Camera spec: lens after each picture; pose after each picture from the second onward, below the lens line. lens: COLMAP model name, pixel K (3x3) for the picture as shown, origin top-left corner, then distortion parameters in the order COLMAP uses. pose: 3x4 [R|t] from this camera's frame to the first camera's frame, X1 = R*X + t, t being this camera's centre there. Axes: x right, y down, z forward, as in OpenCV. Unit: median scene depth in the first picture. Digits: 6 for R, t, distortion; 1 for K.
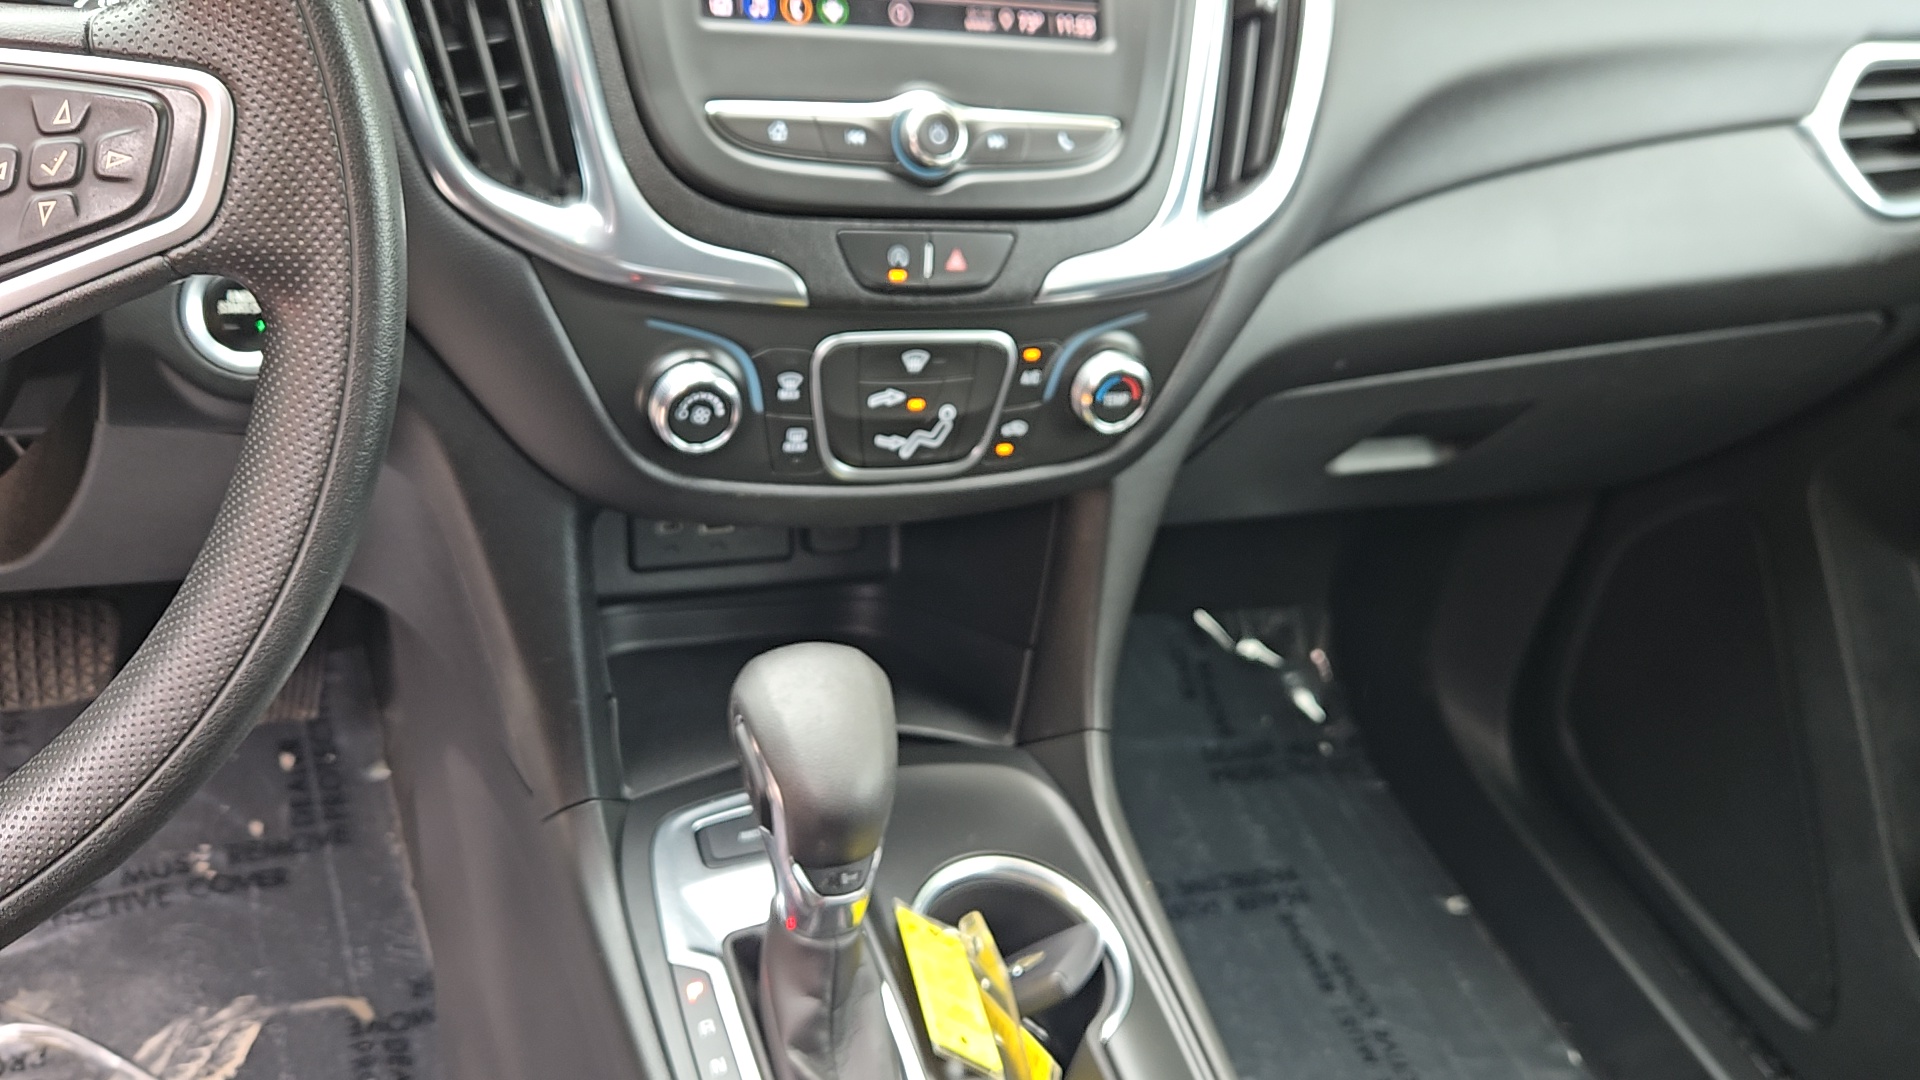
lens RADIAL K [[1591.2, 0, 906.1], [0, 1591.2, 499.3], [0, 0, 1]] dist [0.010231, -0.008132]
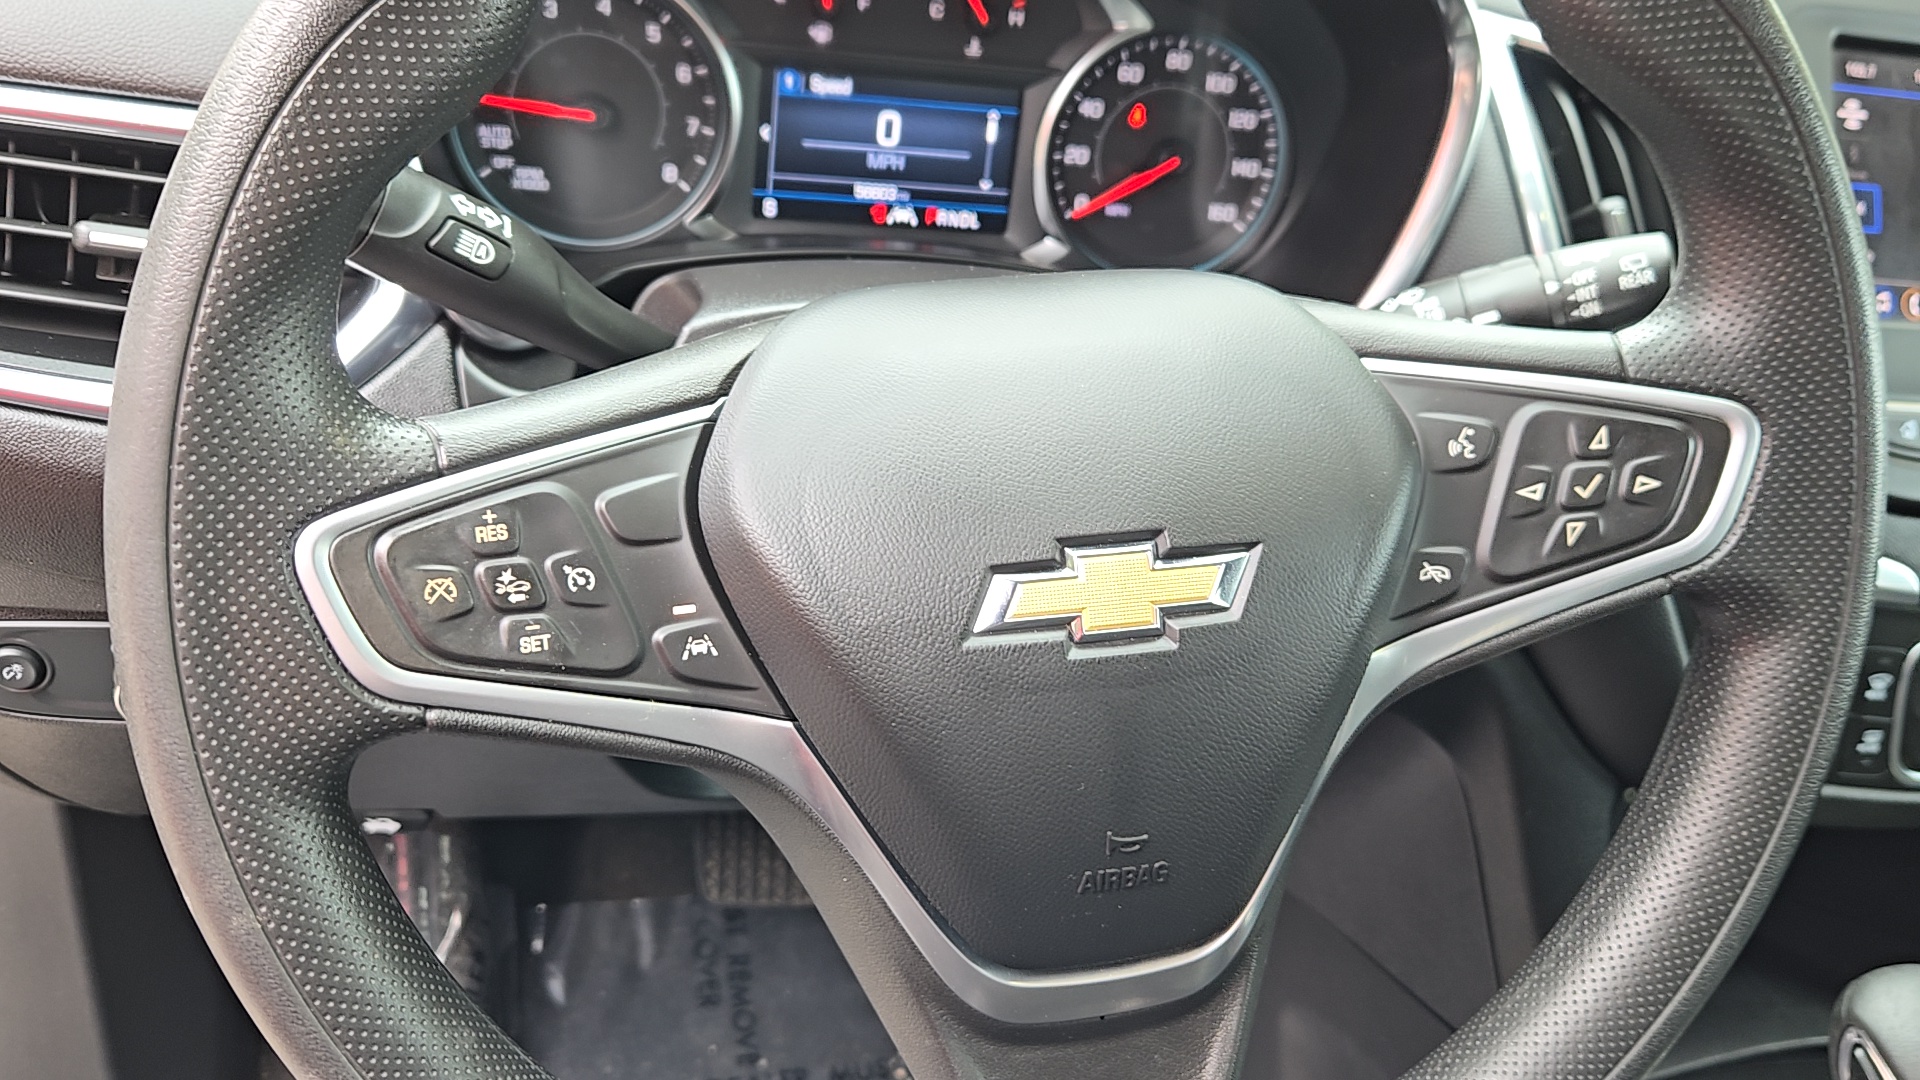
lens RADIAL K [[1591.2, 0, 959.6], [0, 1591.2, 523.7], [0, 0, 1]] dist [0.010231, -0.008132]
pose [[0.984321, 0.054733, -0.167679, -0.463014], [-0.071765, 0.992668, -0.097258, -0.035404], [0.161127, 0.107767, 0.981032, -0.041736]]
